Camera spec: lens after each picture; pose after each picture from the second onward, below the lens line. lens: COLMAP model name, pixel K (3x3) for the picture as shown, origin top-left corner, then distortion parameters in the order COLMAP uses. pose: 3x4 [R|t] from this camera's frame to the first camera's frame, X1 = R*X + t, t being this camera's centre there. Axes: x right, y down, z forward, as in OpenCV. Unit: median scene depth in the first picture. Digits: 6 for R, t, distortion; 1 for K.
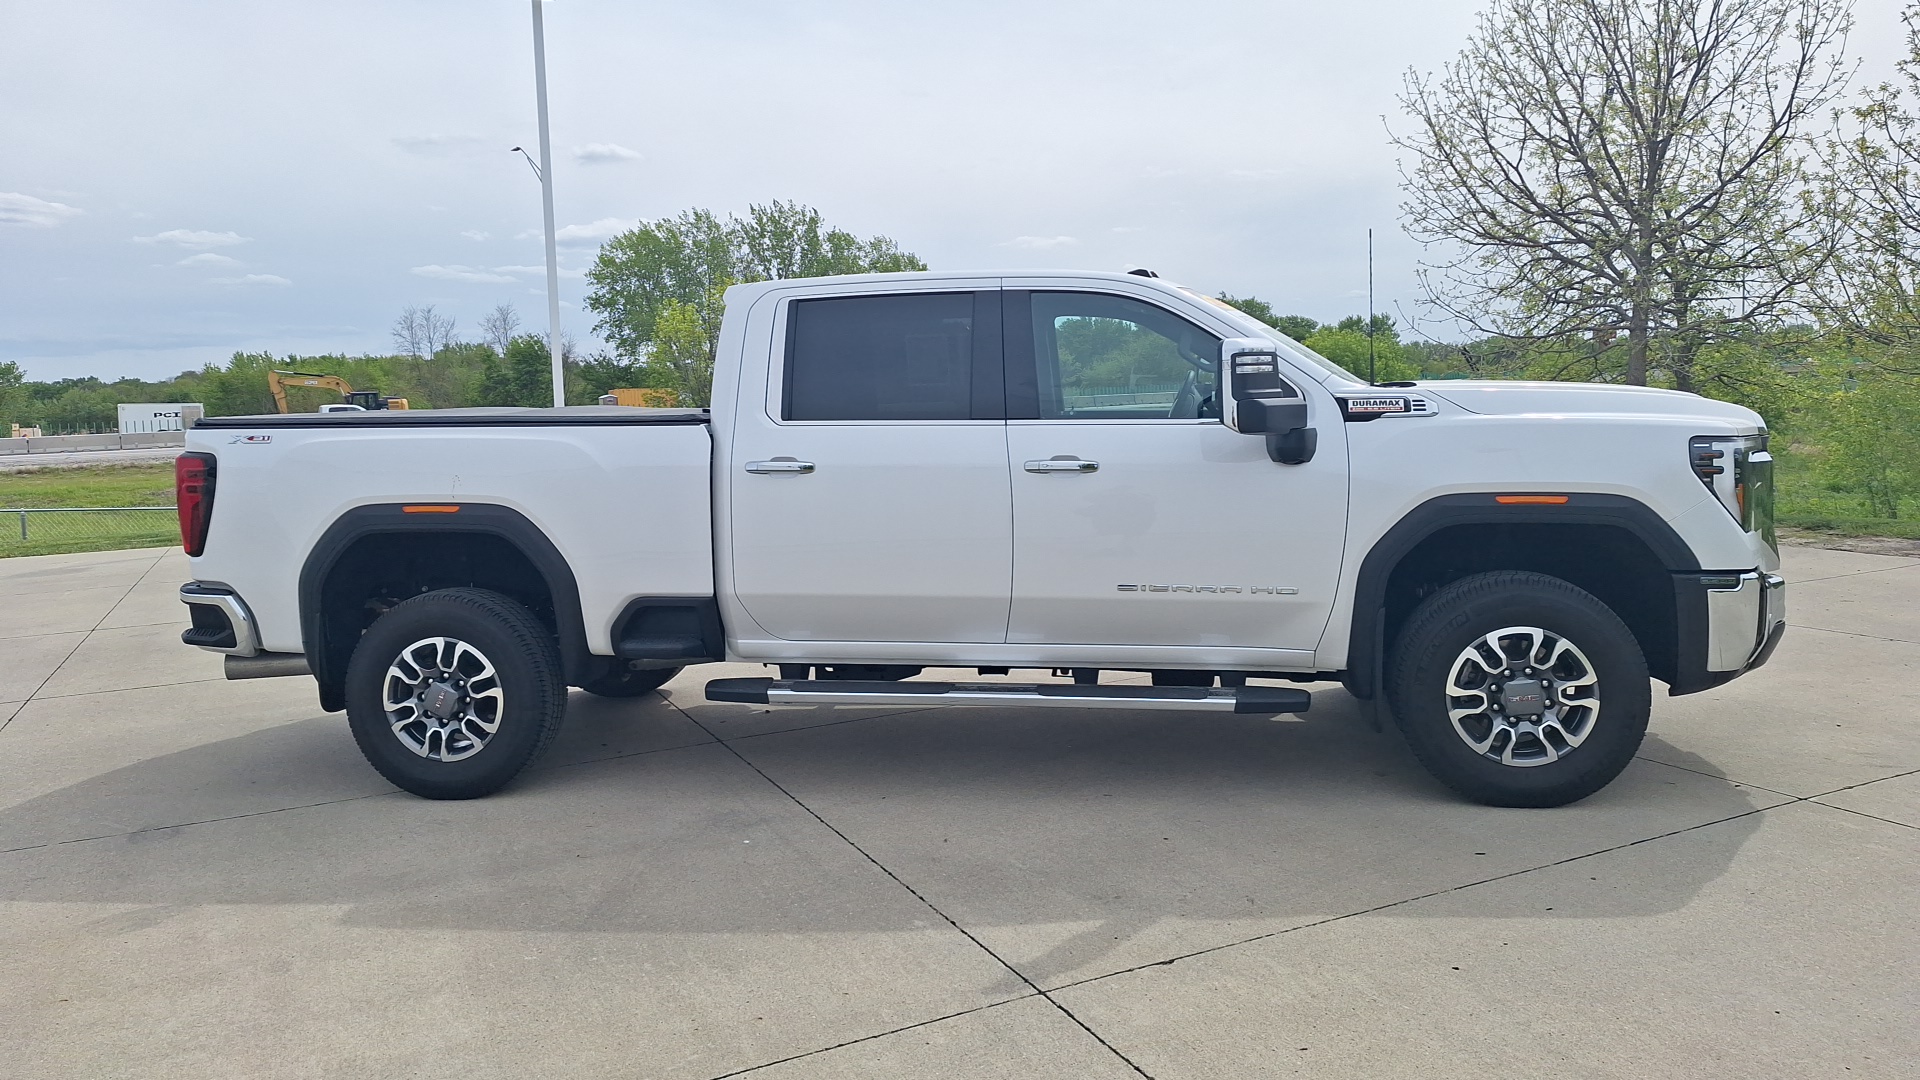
lens RADIAL K [[1321.2, 0, 939.5], [0, 1321.2, 555.2], [0, 0, 1]] dist [0.088832, -0.095434]
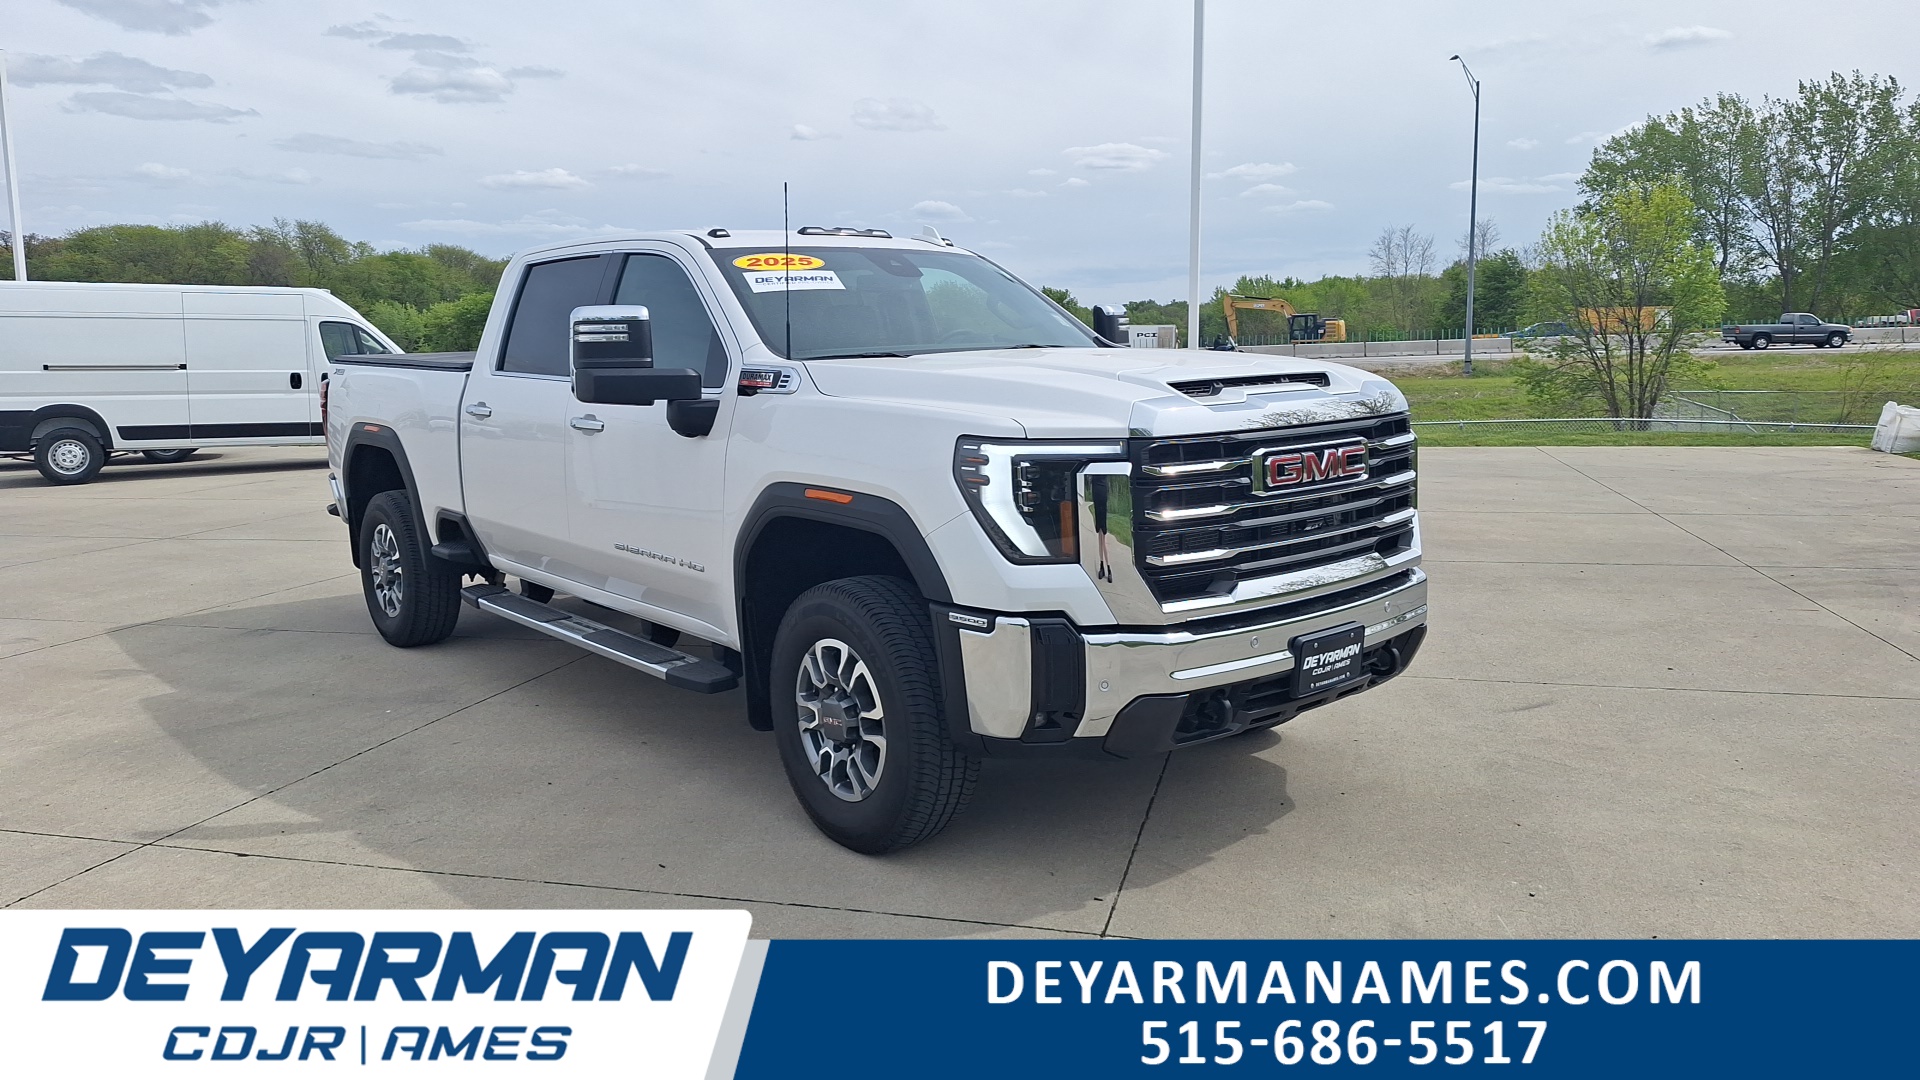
lens RADIAL K [[1321.2, 0, 940.6], [0, 1321.2, 543.2], [0, 0, 1]] dist [0.088832, -0.095434]
pose [[0.746973, 0.116448, -0.654577, 1.032547], [-0.082692, 0.993170, 0.082319, -0.084837], [0.659692, -0.007362, 0.751500, 0.395565]]
